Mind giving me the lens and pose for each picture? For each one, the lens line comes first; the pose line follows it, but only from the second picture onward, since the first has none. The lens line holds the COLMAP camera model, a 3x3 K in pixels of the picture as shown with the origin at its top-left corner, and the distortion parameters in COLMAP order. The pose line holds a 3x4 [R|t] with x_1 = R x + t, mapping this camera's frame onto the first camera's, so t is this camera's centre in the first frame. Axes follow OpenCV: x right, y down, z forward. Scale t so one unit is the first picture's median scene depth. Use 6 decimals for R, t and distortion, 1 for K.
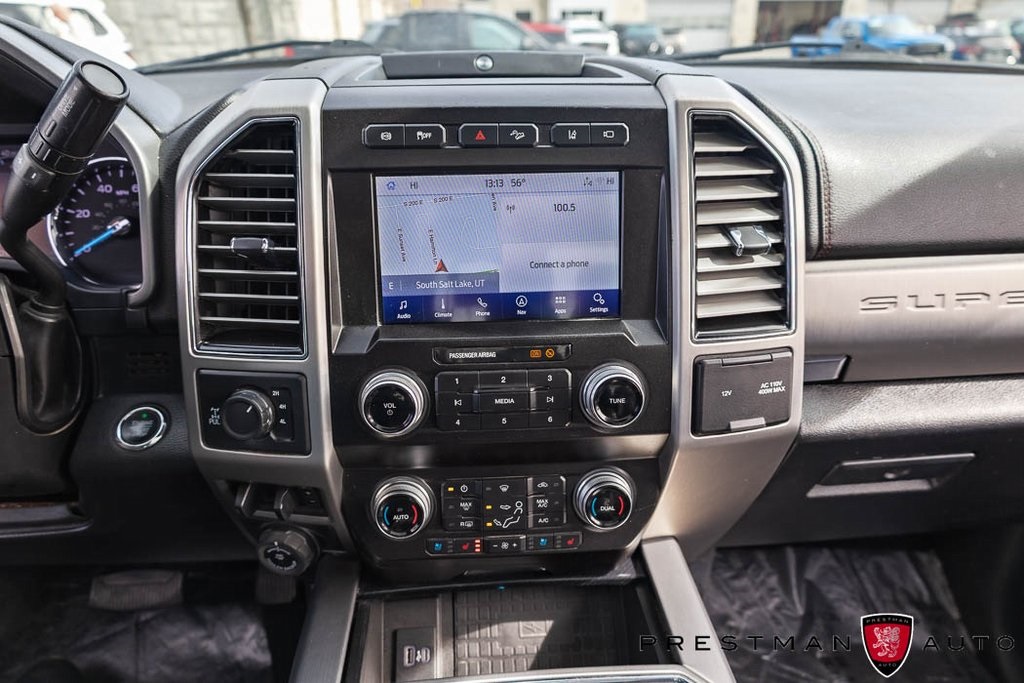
lens RADIAL K [[667.1, 0, 512.0], [0, 667.1, 341.5], [0, 0, 1]] dist [0.004462, -0.001014]
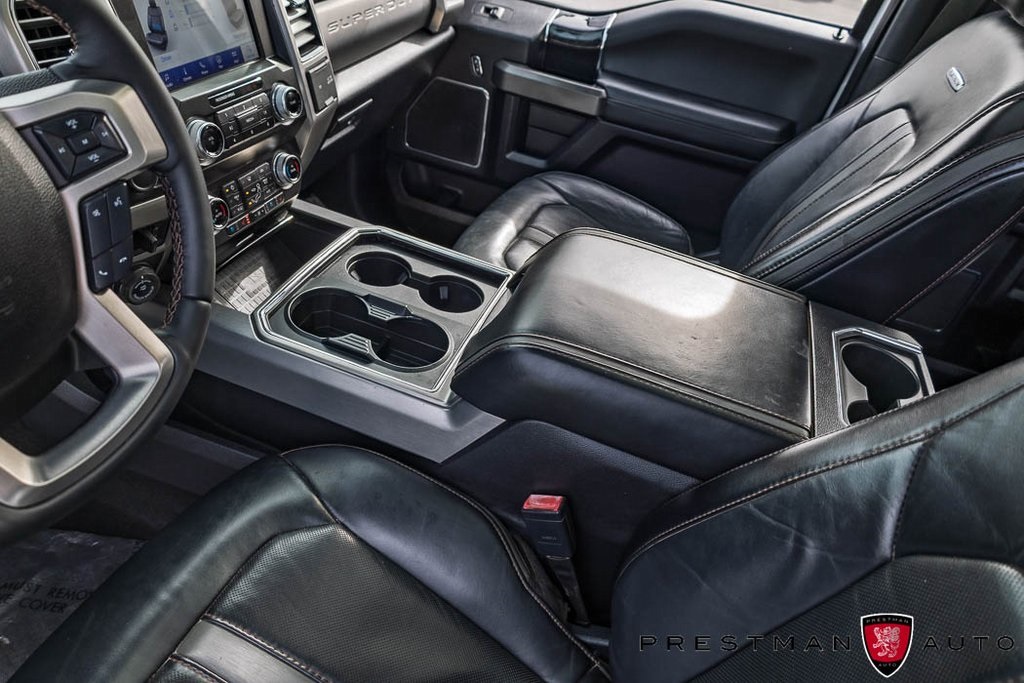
lens RADIAL K [[667.1, 0, 512.0], [0, 667.1, 341.5], [0, 0, 1]] dist [0.004462, -0.001014]
pose [[0.389441, -0.523754, 0.757640, -1.322685], [0.234627, 0.851857, 0.468283, -0.070365], [-0.890666, -0.004606, 0.454635, -0.390512]]
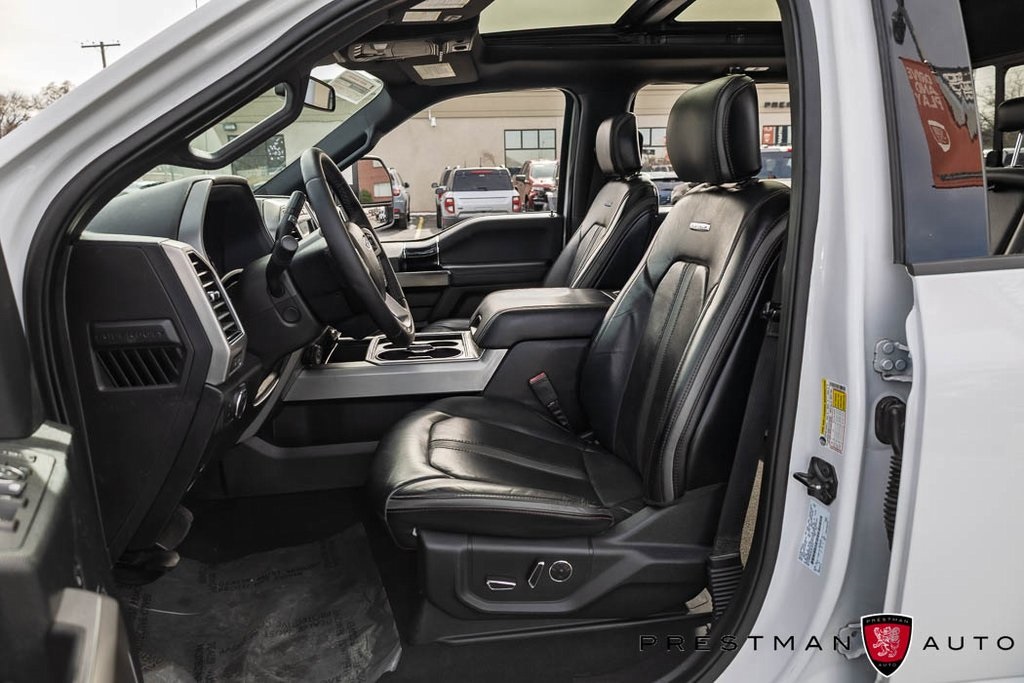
lens RADIAL K [[667.1, 0, 512.0], [0, 667.1, 341.5], [0, 0, 1]] dist [0.004462, -0.001014]
pose [[-0.033091, -0.229967, 0.972636, -3.526963], [0.446925, 0.867045, 0.220207, 0.012792], [-0.893959, 0.441982, 0.074086, 0.005630]]
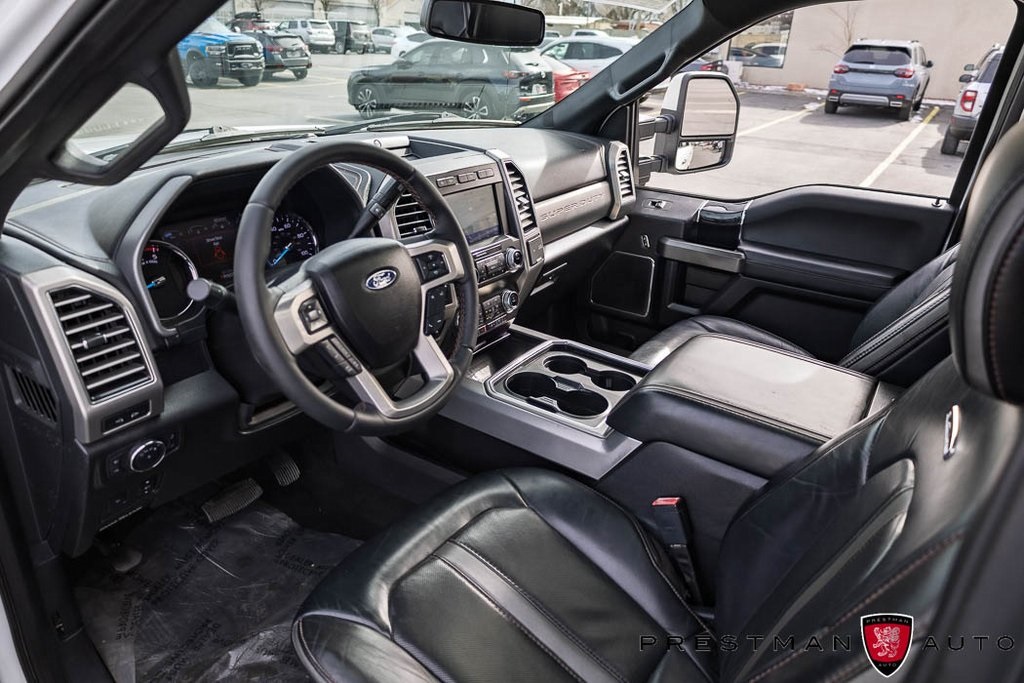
lens RADIAL K [[667.1, 0, 512.0], [0, 667.1, 341.5], [0, 0, 1]] dist [0.004462, -0.001014]
pose [[0.614976, -0.300589, 0.729007, -2.099319], [0.289288, 0.946037, 0.146038, -0.005971], [-0.733565, 0.121083, 0.668747, -0.928880]]
